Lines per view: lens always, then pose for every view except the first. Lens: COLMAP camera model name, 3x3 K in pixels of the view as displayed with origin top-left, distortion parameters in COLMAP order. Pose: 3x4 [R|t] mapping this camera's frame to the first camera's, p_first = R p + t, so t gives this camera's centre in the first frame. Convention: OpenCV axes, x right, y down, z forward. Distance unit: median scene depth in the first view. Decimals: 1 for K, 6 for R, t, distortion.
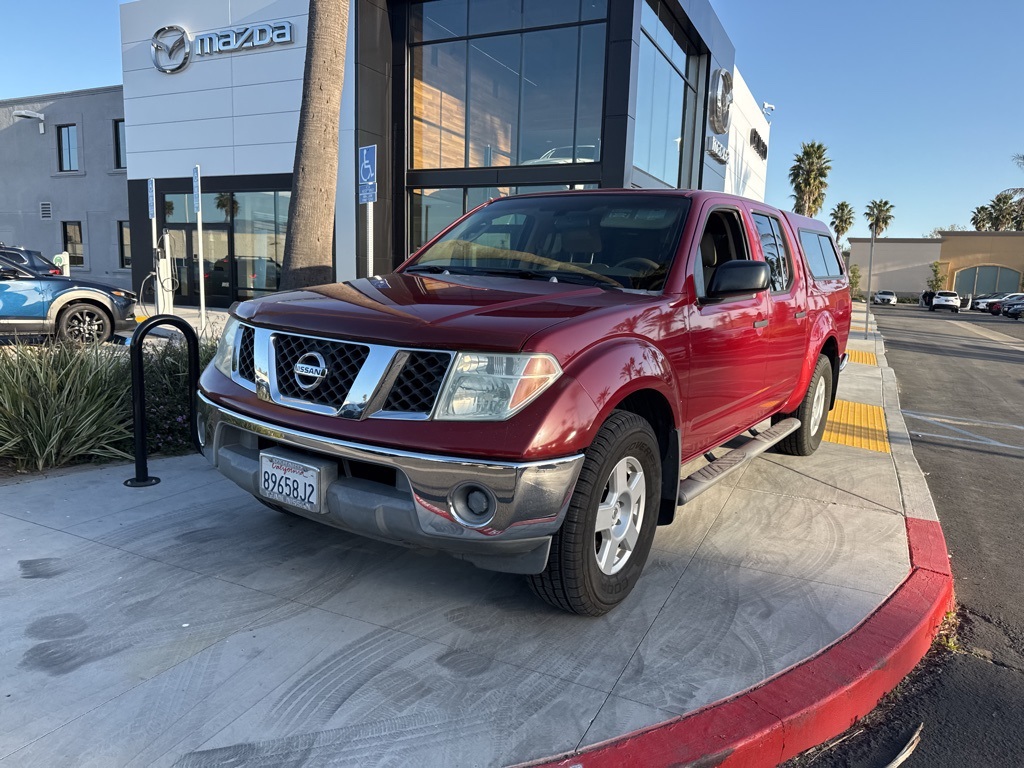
lens RADIAL K [[724.9, 0, 513.7], [0, 724.9, 385.3], [0, 0, 1]] dist [0.034932, -0.050894]
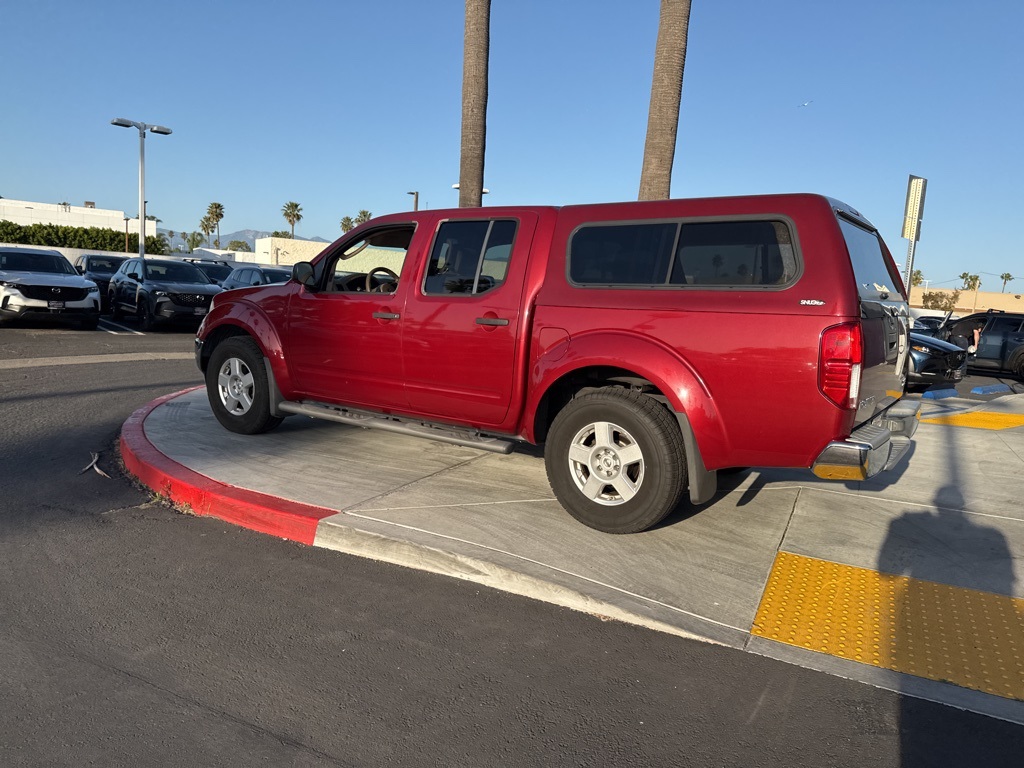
lens RADIAL K [[714.6, 0, 515.6], [0, 714.6, 387.2], [0, 0, 1]] dist [0.062470, -0.076694]
pose [[-0.011228, 0.092315, -0.995667, 0.391128], [-0.211044, 0.973080, 0.092600, -0.032001], [0.977412, 0.211170, 0.008557, 0.314413]]
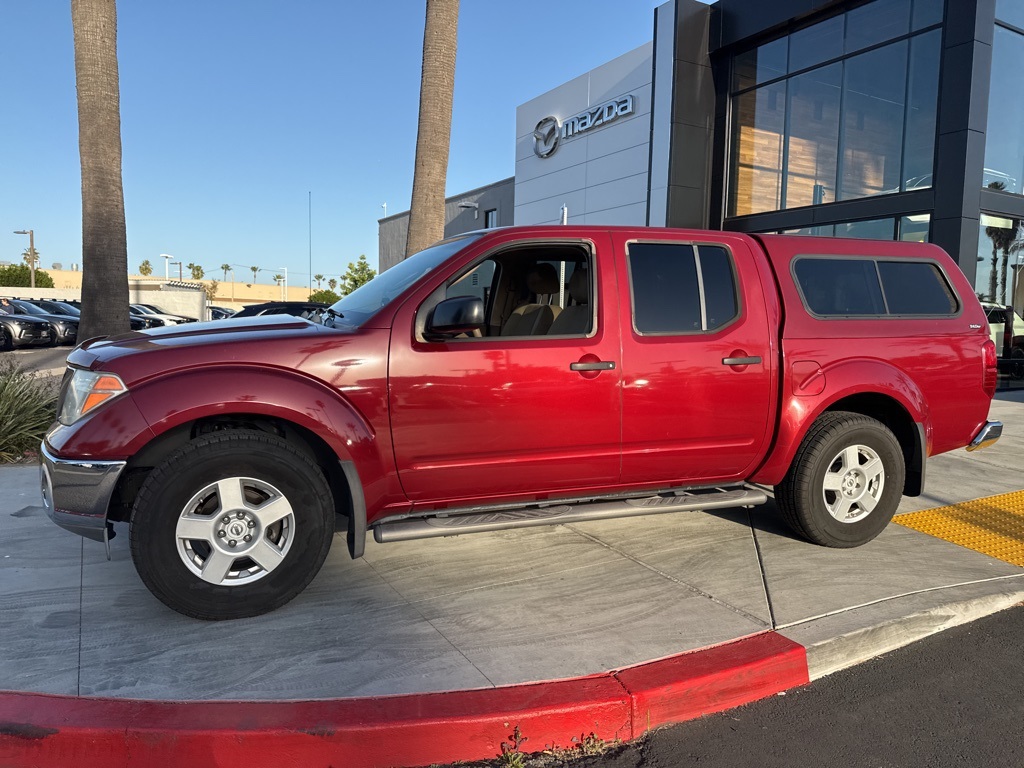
lens RADIAL K [[719.1, 0, 504.9], [0, 719.1, 383.0], [0, 0, 1]] dist [0.054937, -0.071412]
pose [[0.819520, 0.035774, -0.571932, 0.193100], [-0.079421, 0.995508, -0.051535, -0.002986], [0.567520, 0.087657, 0.818680, 0.057719]]
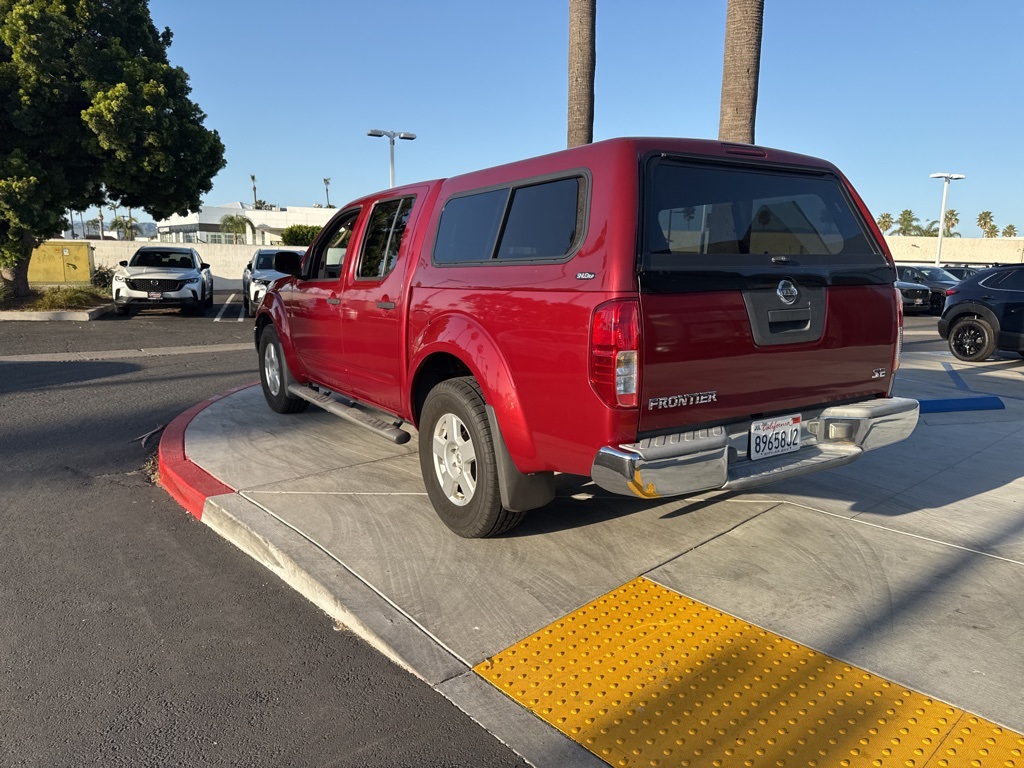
lens RADIAL K [[719.3, 0, 509.2], [0, 719.3, 383.0], [0, 0, 1]] dist [0.020641, -0.022783]
pose [[-0.389453, 0.108615, -0.914620, 0.343355], [-0.169014, 0.967733, 0.186890, -0.058170], [0.905406, 0.227369, -0.358529, 0.443471]]
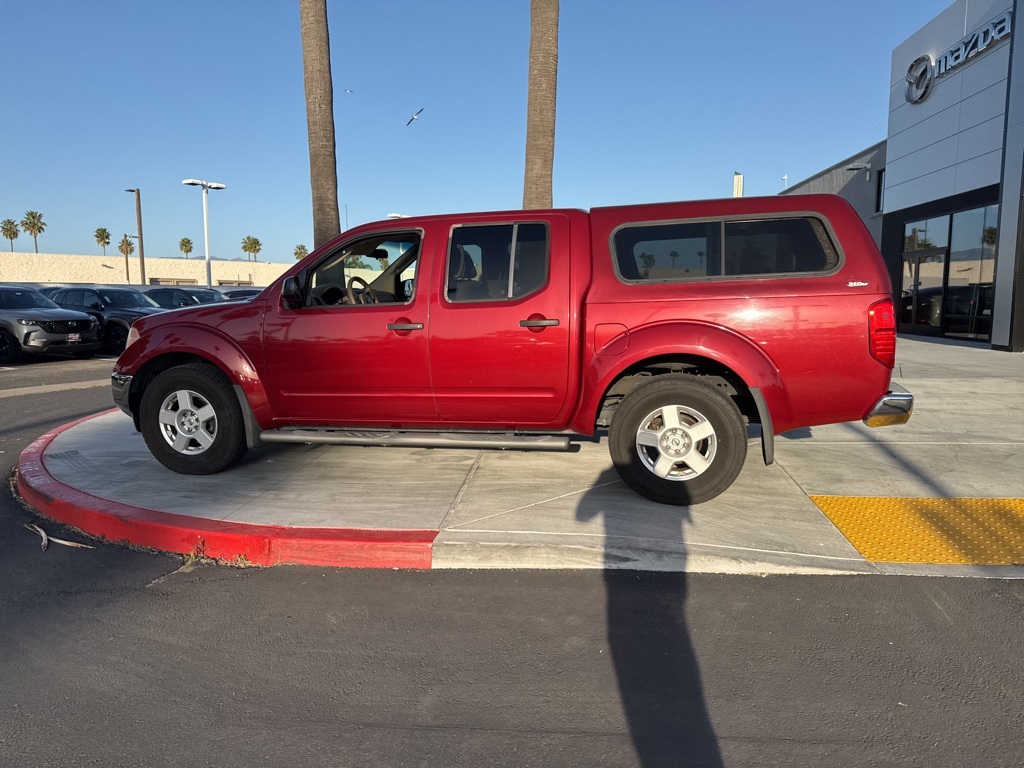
lens RADIAL K [[715.4, 0, 503.3], [0, 715.4, 380.1], [0, 0, 1]] dist [0.073854, -0.101782]
pose [[0.345492, 0.072206, -0.935640, 0.377342], [-0.120543, 0.992190, 0.032059, -0.014346], [0.930647, 0.101709, 0.351498, 0.193606]]
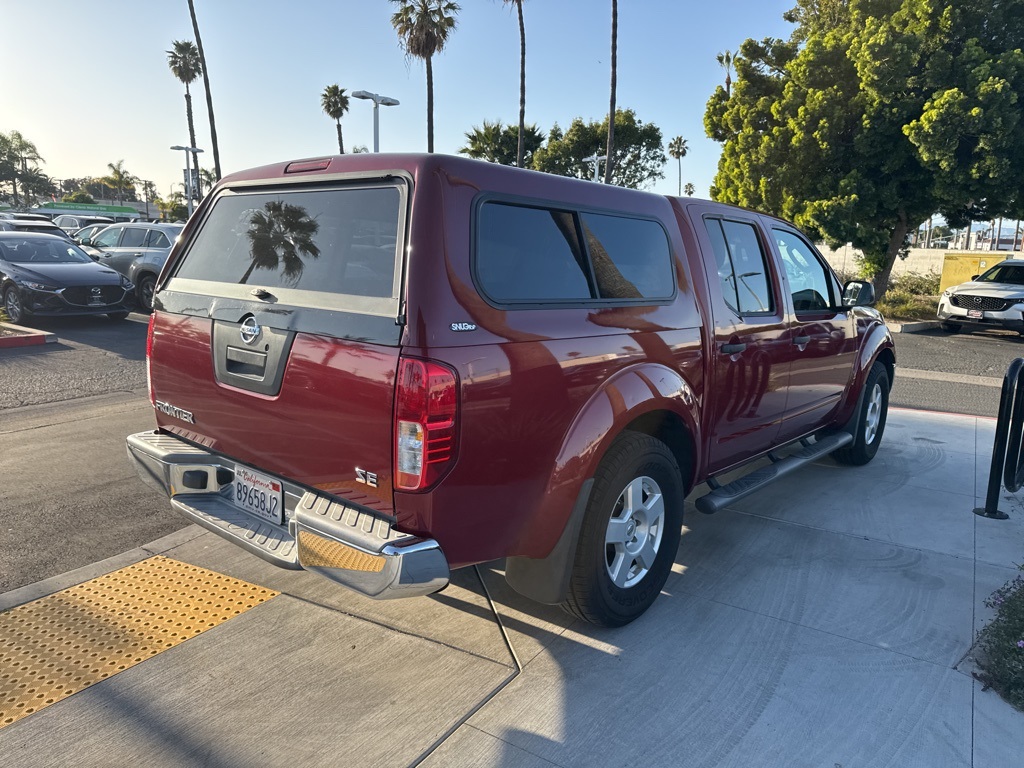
lens RADIAL K [[722.8, 0, 513.7], [0, 722.8, 384.0], [0, 0, 1]] dist [0.041037, -0.042839]
pose [[-0.991354, -0.092090, 0.093466, 0.069137], [-0.055441, 0.939607, 0.337734, -0.104742], [-0.118923, 0.329633, -0.936589, 0.584748]]
